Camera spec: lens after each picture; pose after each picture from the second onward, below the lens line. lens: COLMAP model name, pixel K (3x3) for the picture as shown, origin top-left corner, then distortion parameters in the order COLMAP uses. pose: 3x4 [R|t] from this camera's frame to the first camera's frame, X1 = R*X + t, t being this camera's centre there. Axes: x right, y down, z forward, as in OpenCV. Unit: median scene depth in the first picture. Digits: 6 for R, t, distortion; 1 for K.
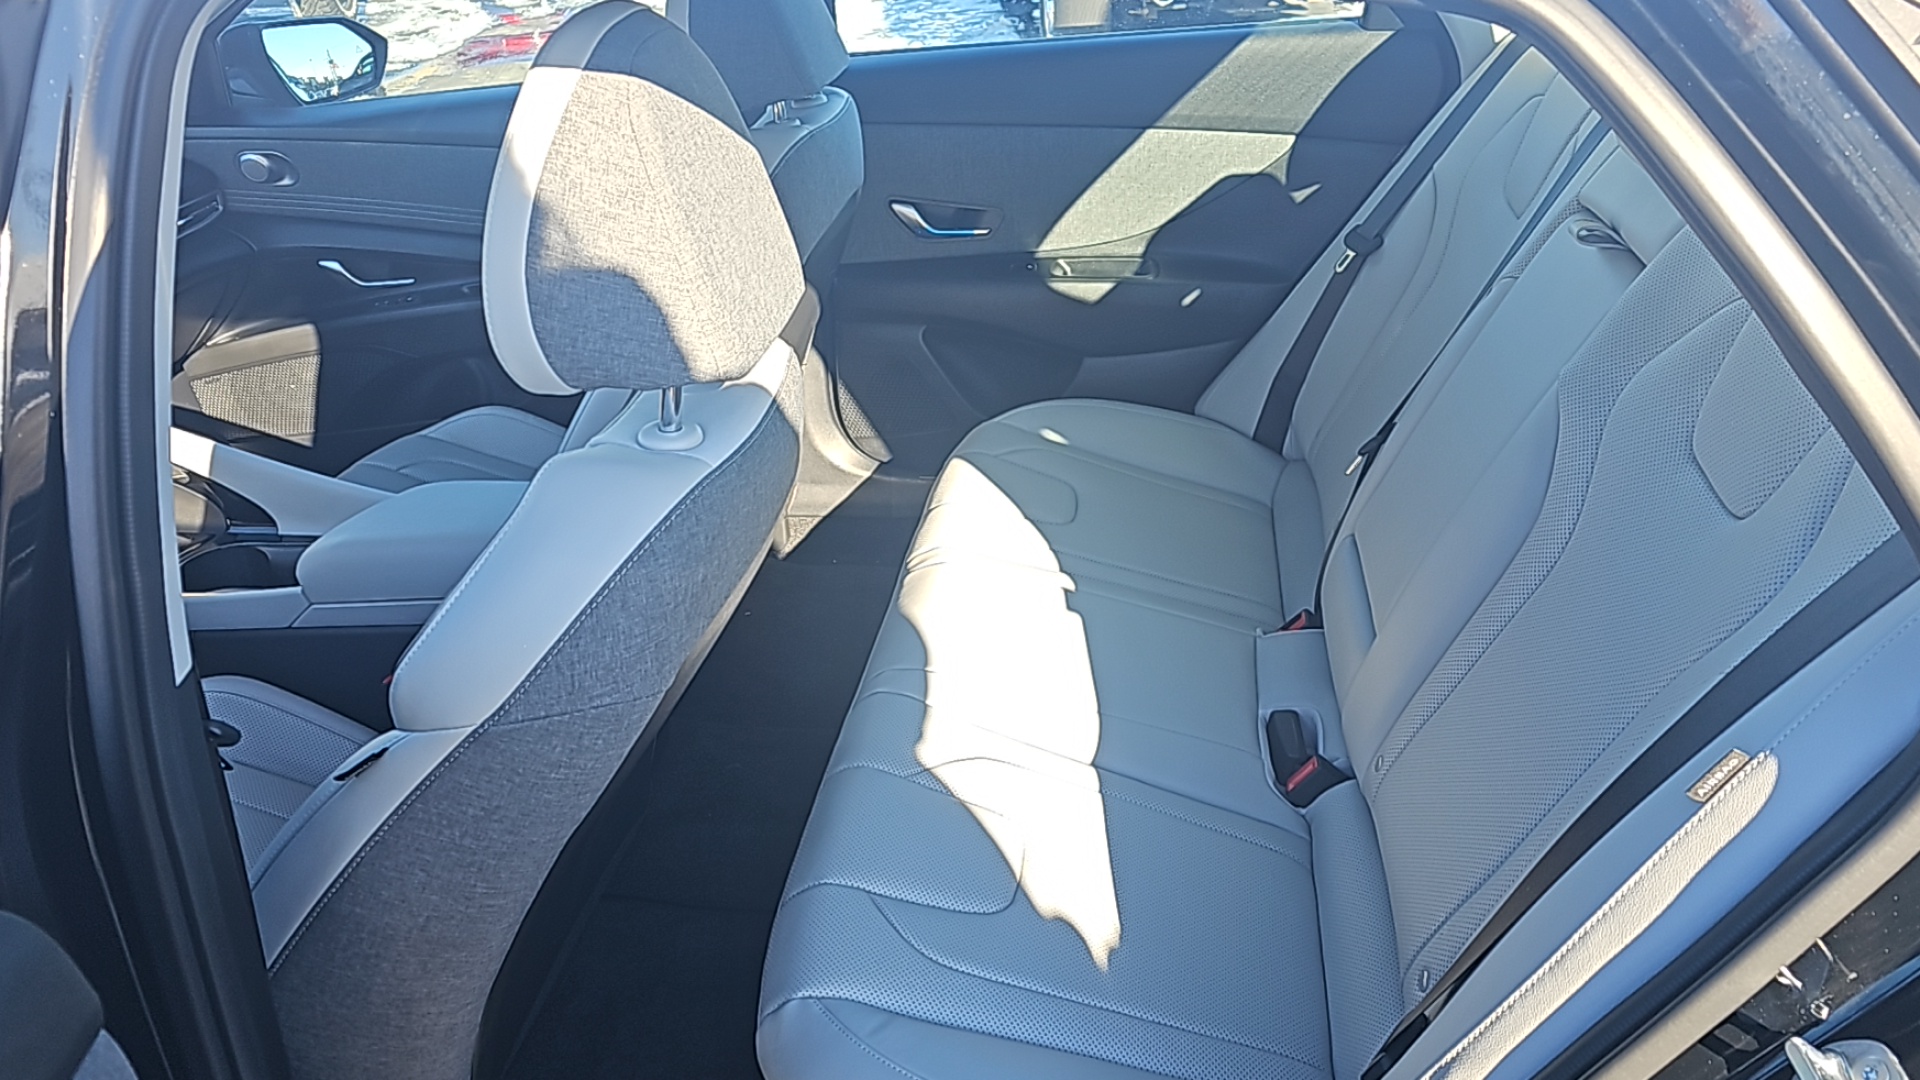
lens RADIAL K [[1358.0, 0, 980.4], [0, 1358.0, 534.5], [0, 0, 1]] dist [0.057064, -0.042772]
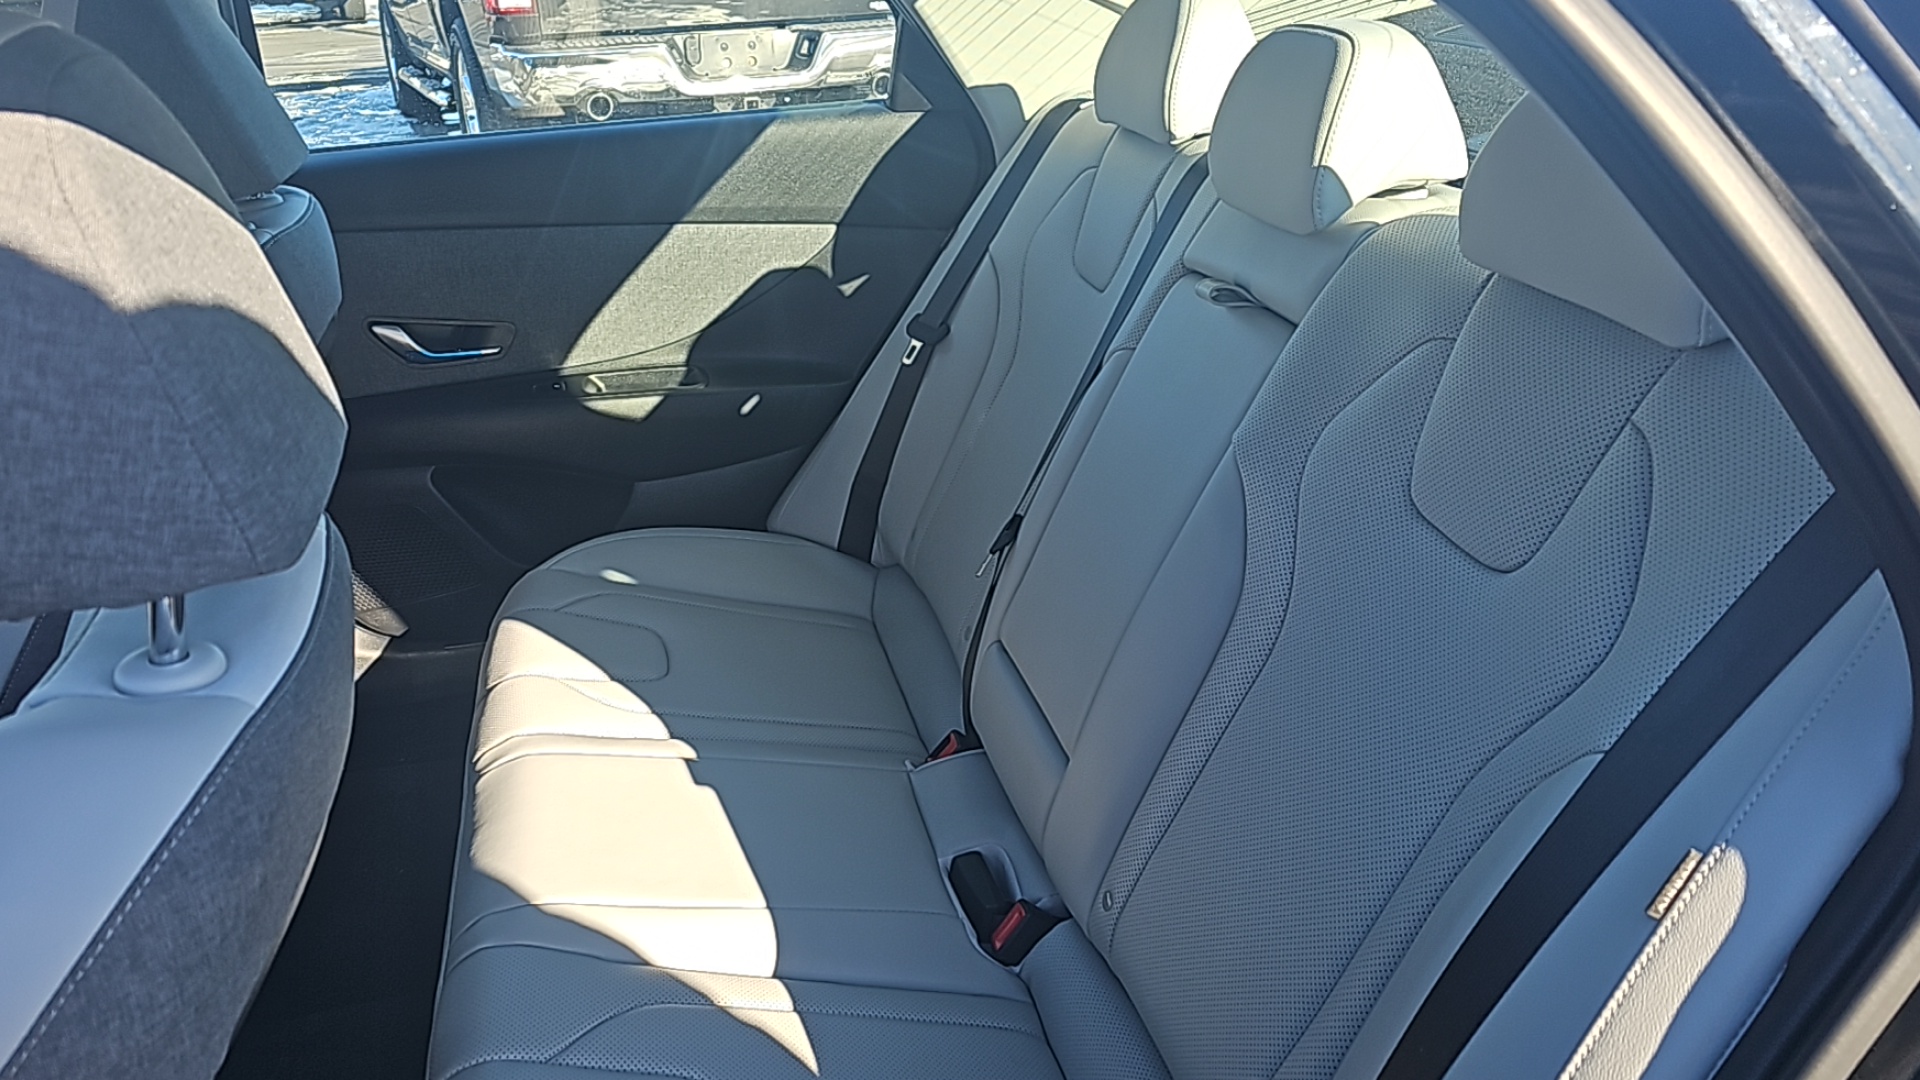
lens RADIAL K [[1372.3, 0, 953.6], [0, 1372.3, 533.5], [0, 0, 1]] dist [0.070176, -0.061169]
pose [[0.929909, -0.125965, 0.345545, -0.047025], [0.154296, 0.986457, -0.055628, -0.018803], [-0.333858, 0.105045, 0.936752, 0.113778]]
